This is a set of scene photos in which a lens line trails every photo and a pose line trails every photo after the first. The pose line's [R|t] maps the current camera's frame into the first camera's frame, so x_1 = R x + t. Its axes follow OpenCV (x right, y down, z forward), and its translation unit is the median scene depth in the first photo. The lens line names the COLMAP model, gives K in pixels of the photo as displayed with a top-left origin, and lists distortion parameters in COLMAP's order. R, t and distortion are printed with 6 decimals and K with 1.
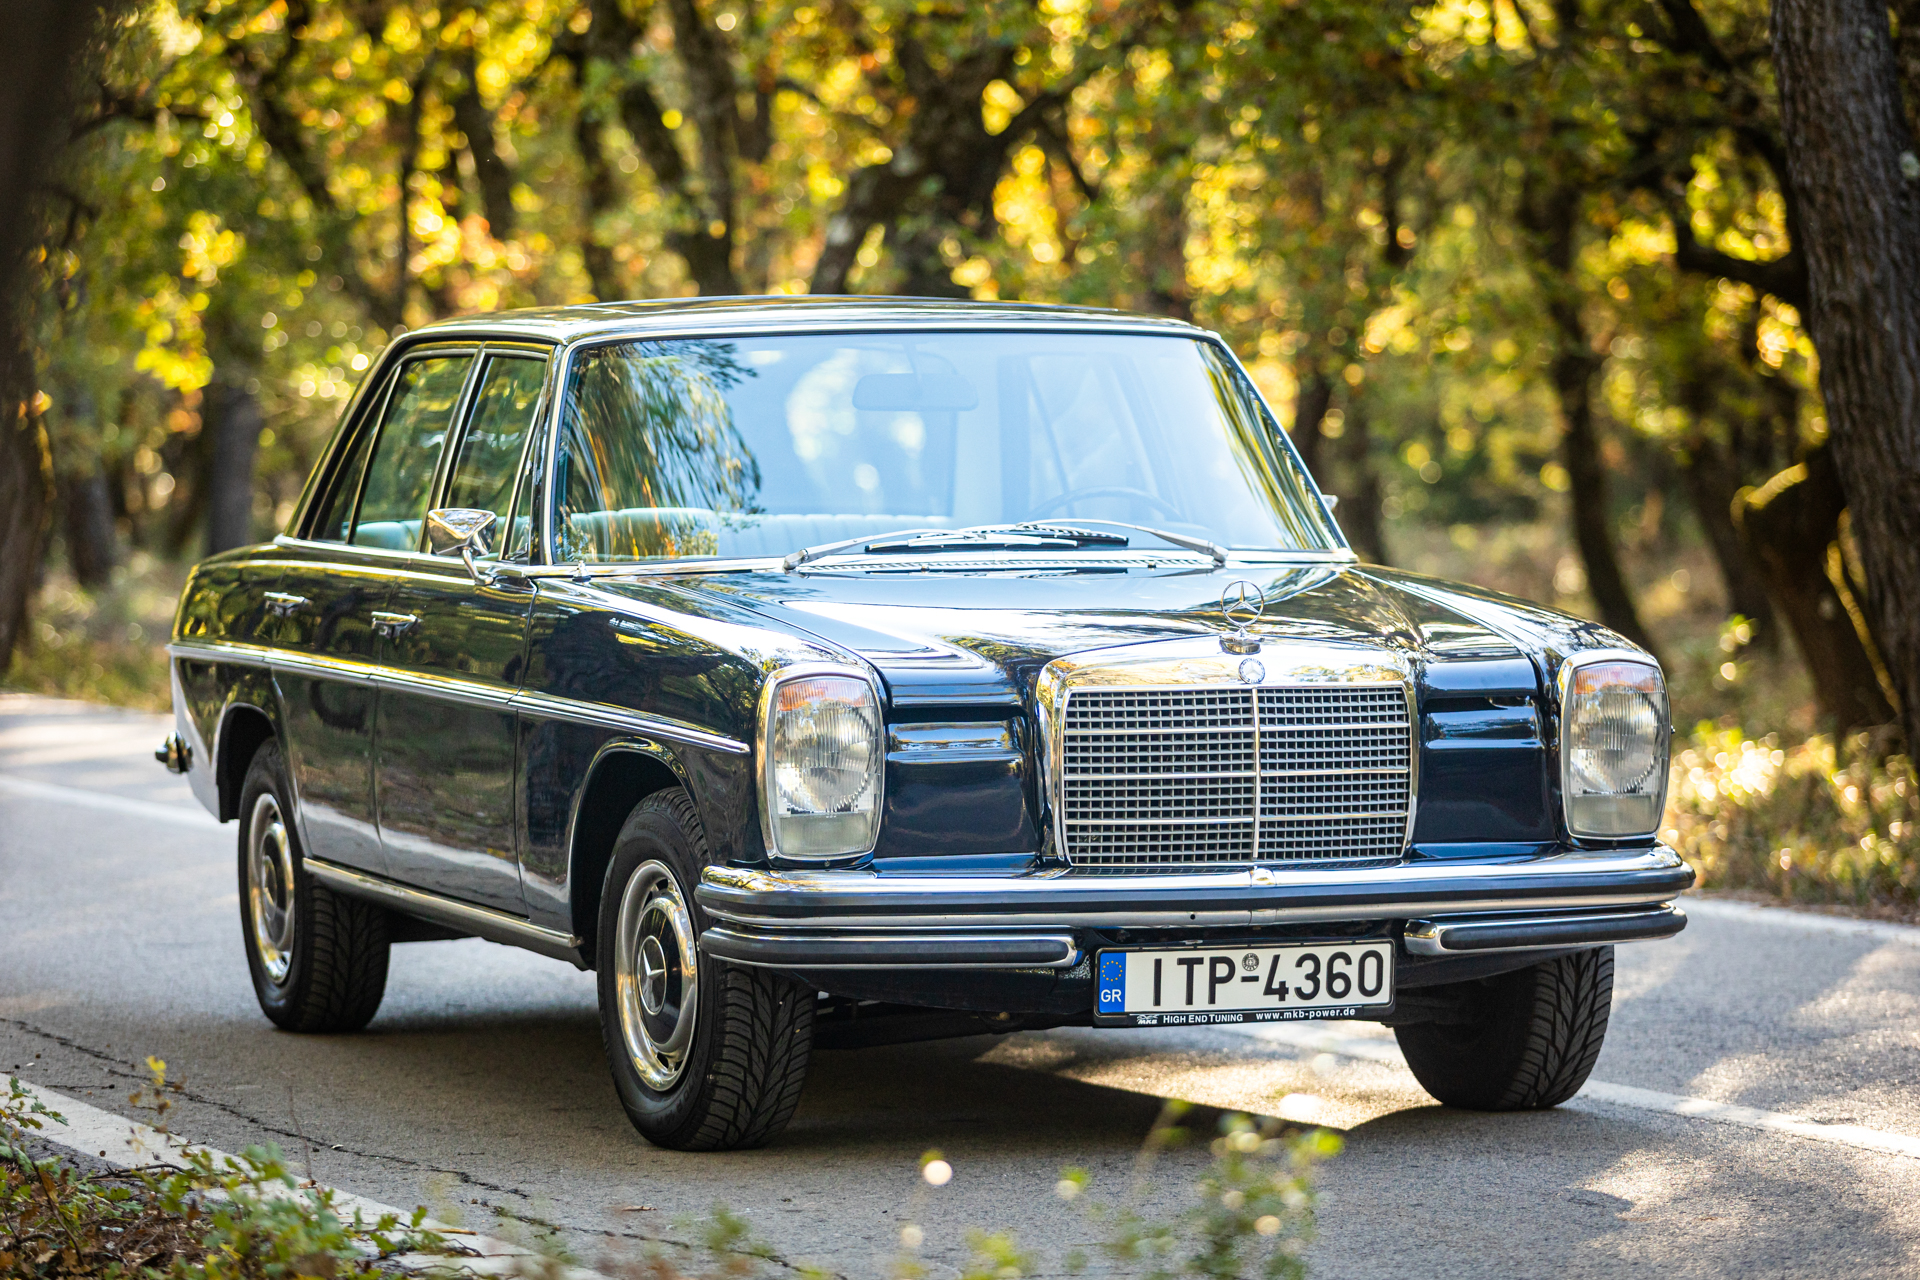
lens RADIAL K [[7760.2, 0, 960.0], [0, 7760.2, 640.0], [0, 0, 1]] dist [-0.101493, -0.797695]
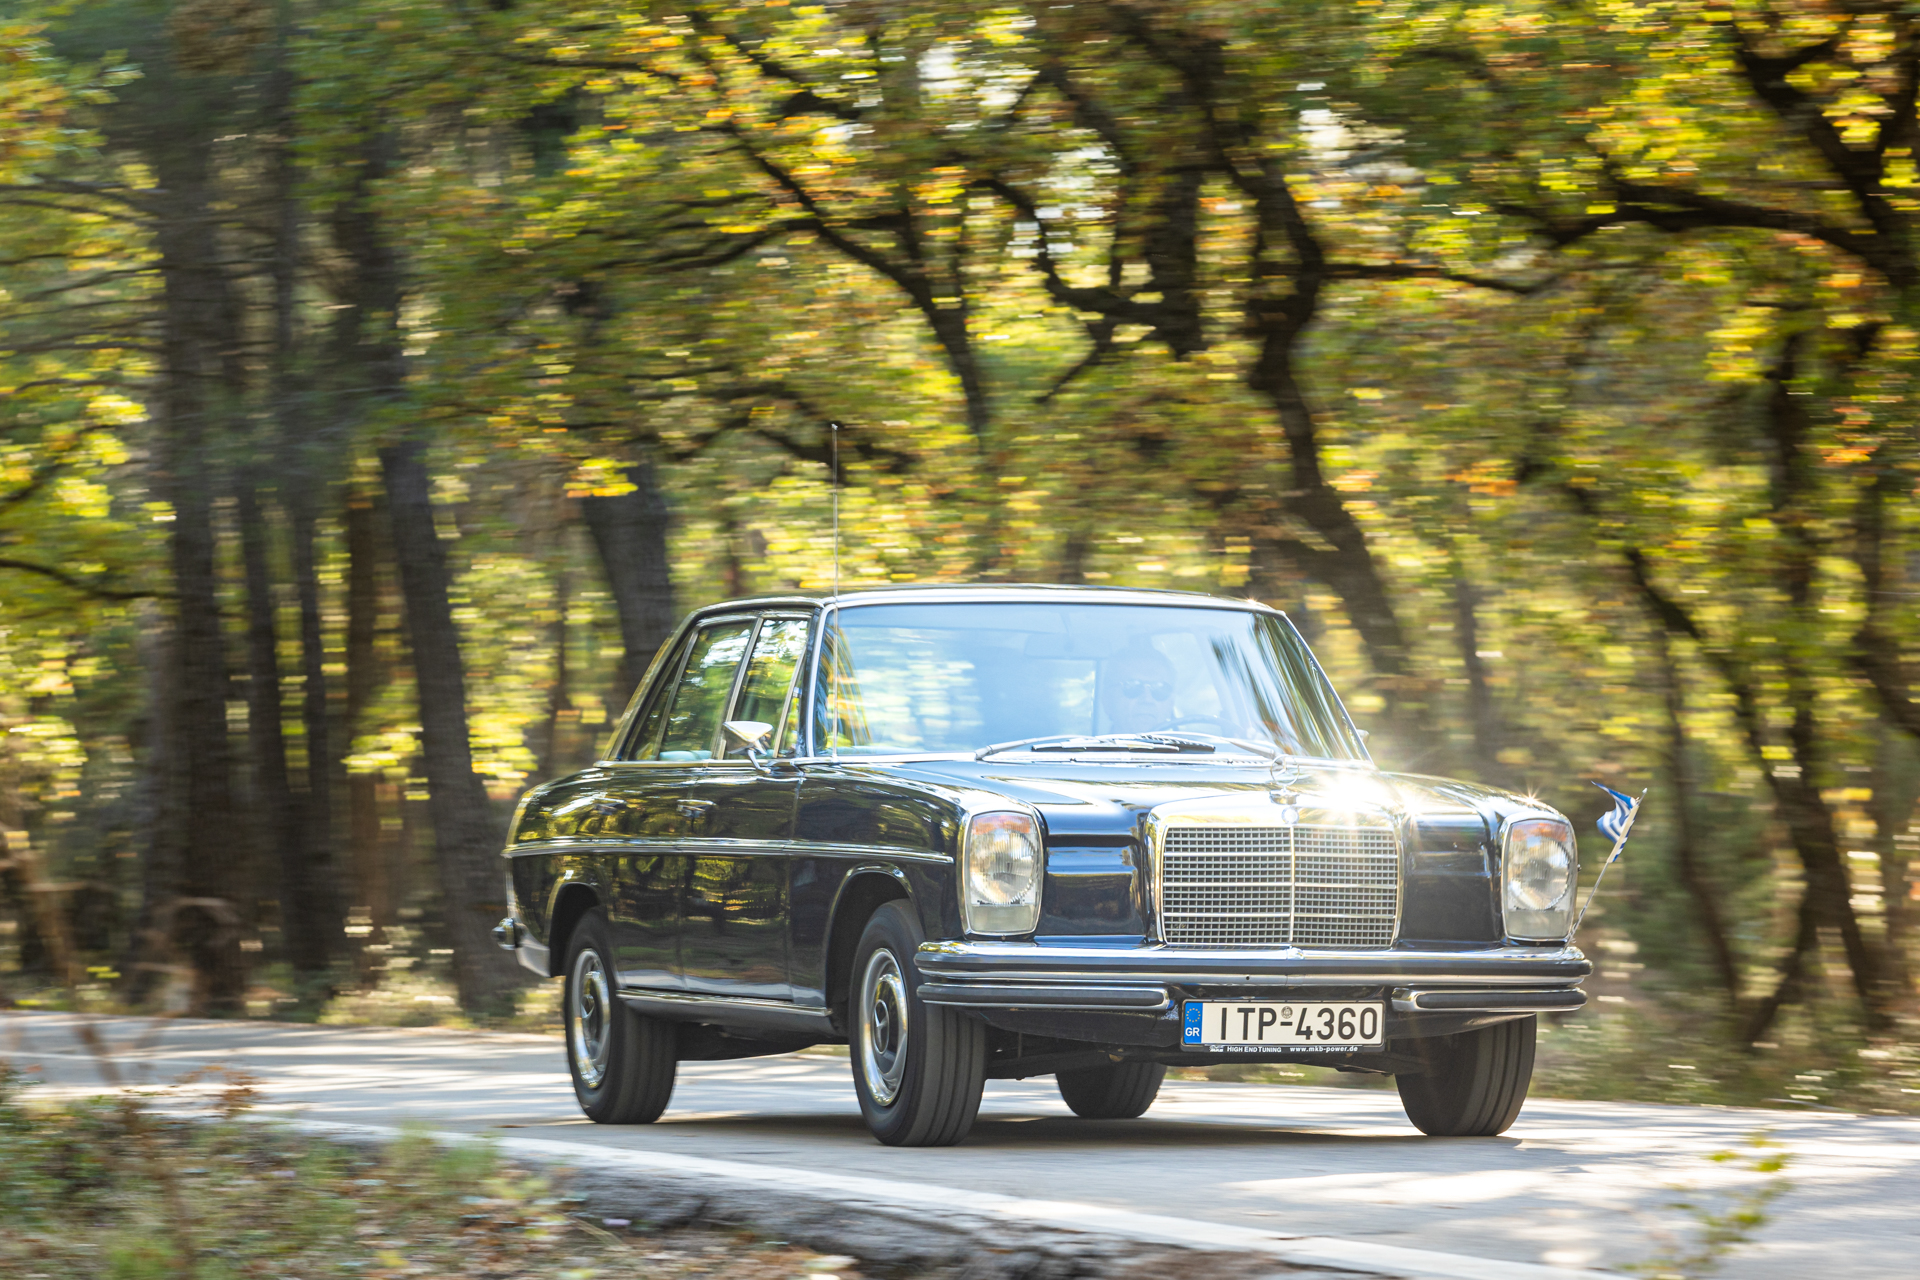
lens RADIAL K [[8269.9, 0, 960.0], [0, 8269.9, 640.0], [0, 0, 1]] dist [0.157401, 0.050074]
pose [[0.999685, 0.015497, -0.019764, 0.005050], [-0.016619, 0.998182, -0.057928, 0.063307], [0.018830, 0.058238, 0.998125, -0.589809]]
